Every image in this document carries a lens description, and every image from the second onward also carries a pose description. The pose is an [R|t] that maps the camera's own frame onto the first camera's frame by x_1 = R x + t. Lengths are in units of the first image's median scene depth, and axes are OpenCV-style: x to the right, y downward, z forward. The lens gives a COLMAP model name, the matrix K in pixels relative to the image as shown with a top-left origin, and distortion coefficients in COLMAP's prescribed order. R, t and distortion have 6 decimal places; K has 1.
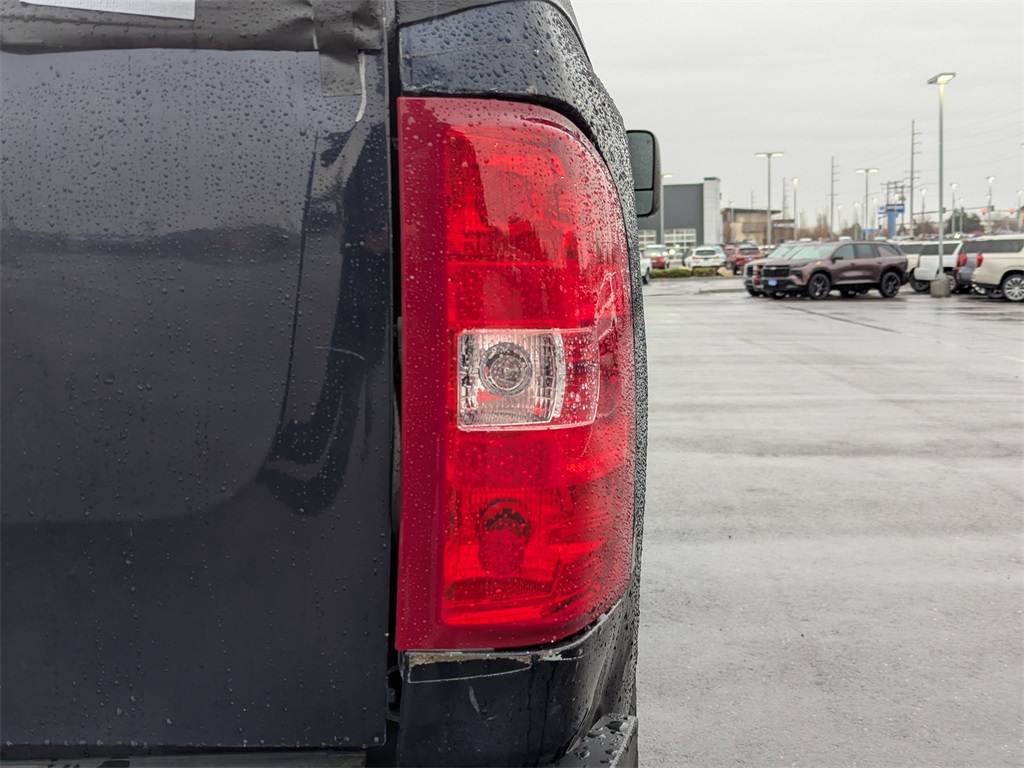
lens RADIAL K [[1445.5, 0, 511.1], [0, 1445.5, 392.2], [0, 0, 1]] dist [0.071792, 0.000000]
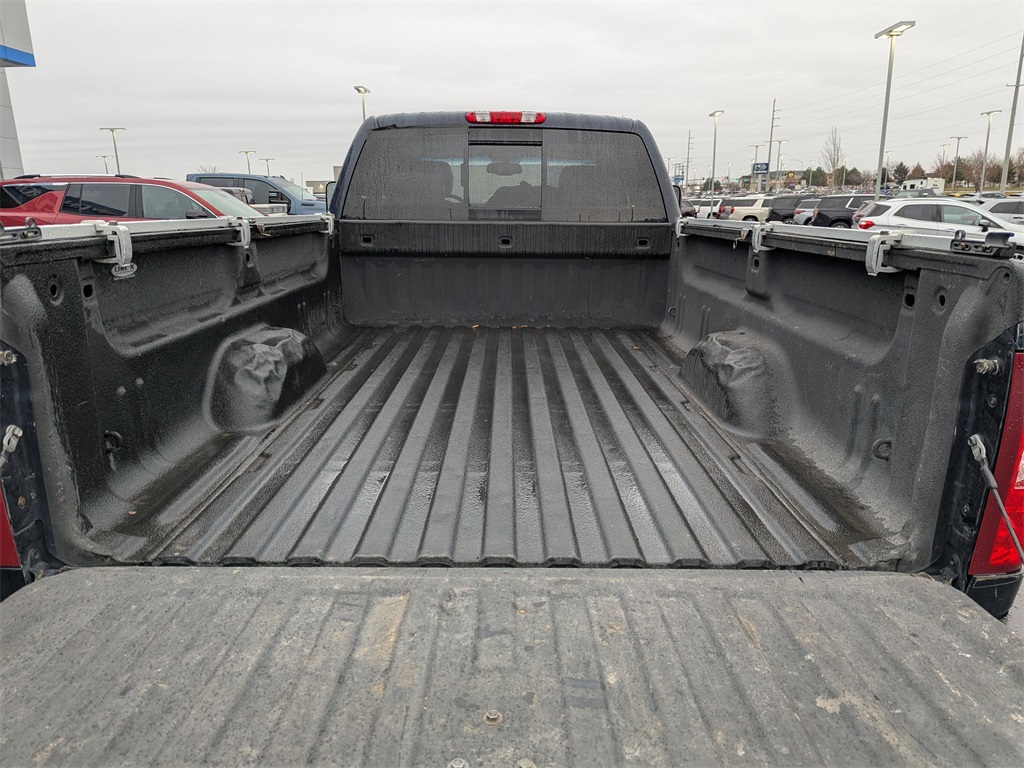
lens RADIAL K [[722.7, 0, 513.7], [0, 722.7, 380.5], [0, 0, 1]] dist [0.055978, -0.045172]
pose [[0.998971, -0.001684, 0.045331, -0.022166], [-0.005127, 0.988716, 0.149714, -0.007921], [-0.045072, -0.149792, 0.987690, -0.002857]]
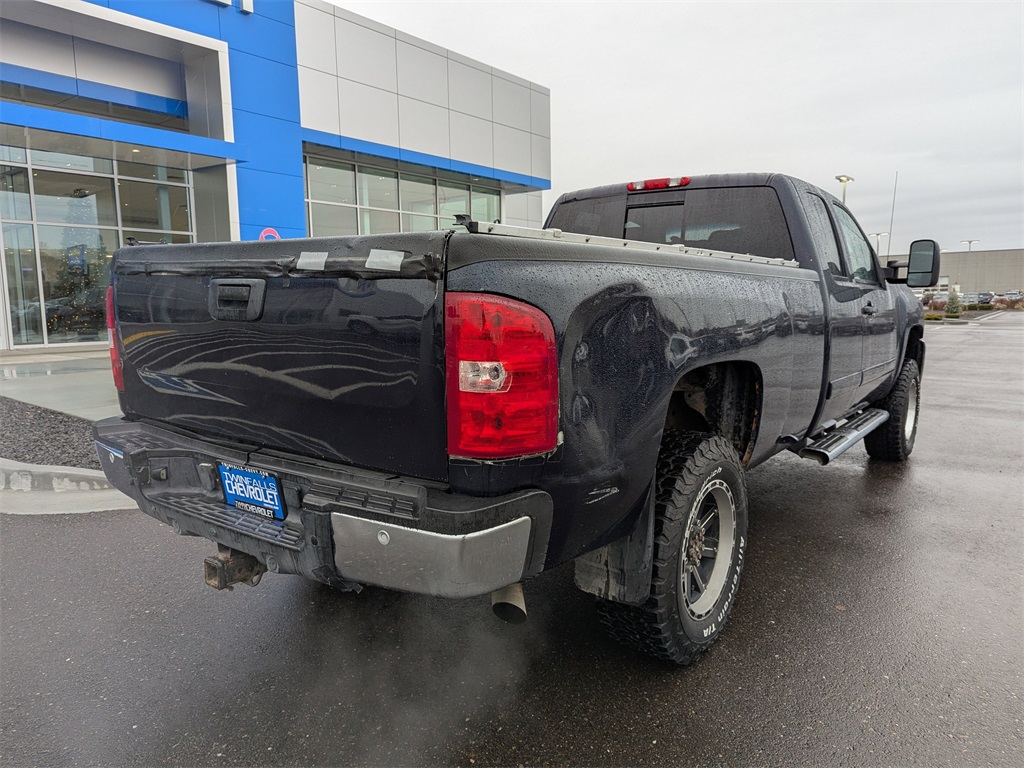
lens RADIAL K [[722.7, 0, 505.7], [0, 722.7, 380.2], [0, 0, 1]] dist [0.055978, -0.045172]
pose [[0.817270, 0.076912, -0.571098, 0.024616], [-0.060930, 0.997031, 0.047081, -0.002037], [0.573024, -0.003681, 0.819530, -0.007615]]
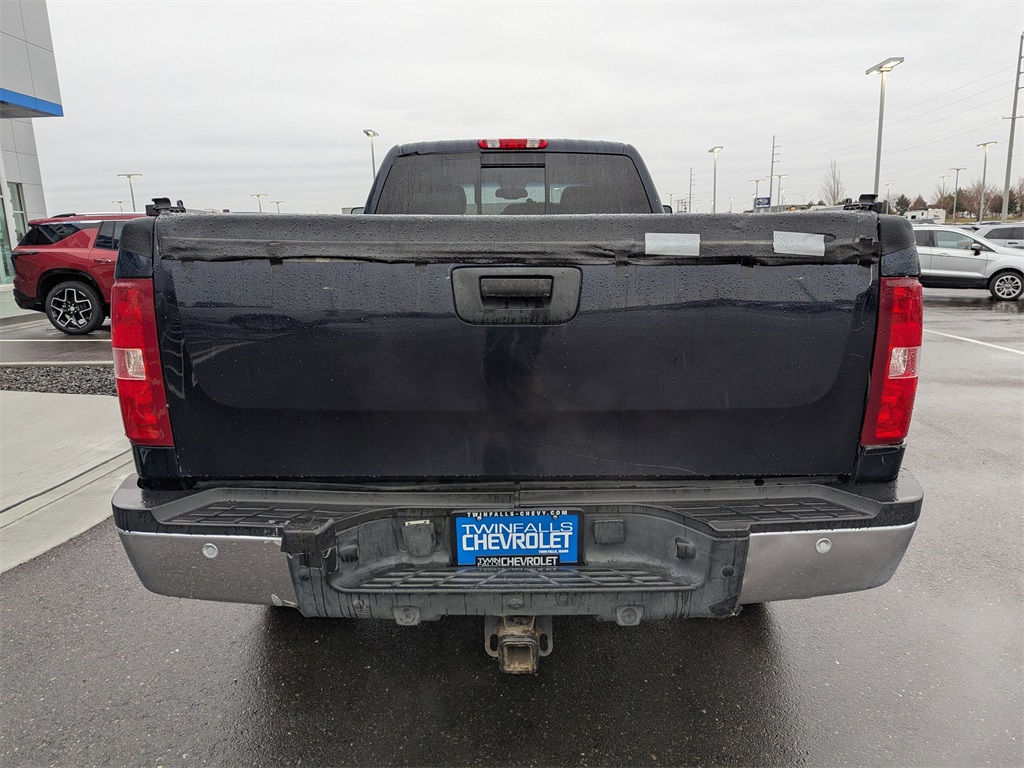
lens RADIAL K [[722.7, 0, 510.7], [0, 722.7, 380.7], [0, 0, 1]] dist [0.055978, -0.045172]
pose [[0.999412, -0.013335, 0.031589, -0.023065], [0.010107, 0.994913, 0.100227, -0.003508], [-0.032765, -0.099849, 0.994463, -0.015015]]
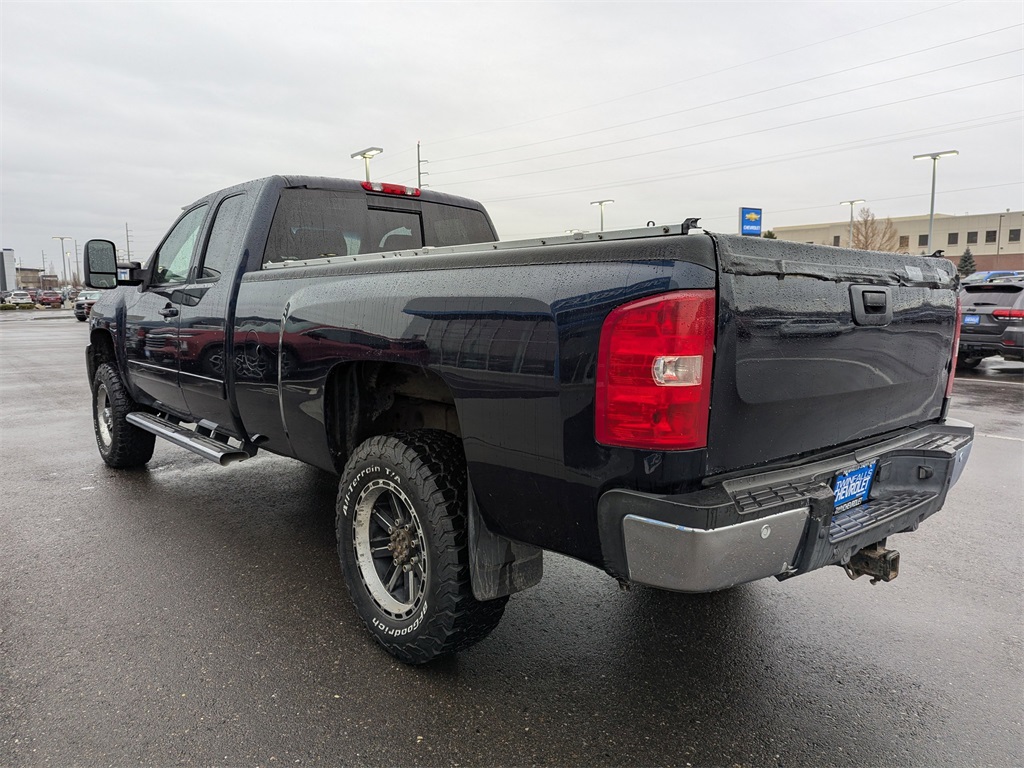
lens RADIAL K [[722.7, 0, 510.2], [0, 722.7, 381.0], [0, 0, 1]] dist [0.055978, -0.045172]
pose [[0.730631, -0.070753, 0.679096, -0.079476], [0.057296, 0.997462, 0.042280, -0.002359], [-0.680364, 0.008018, 0.732831, 0.002239]]
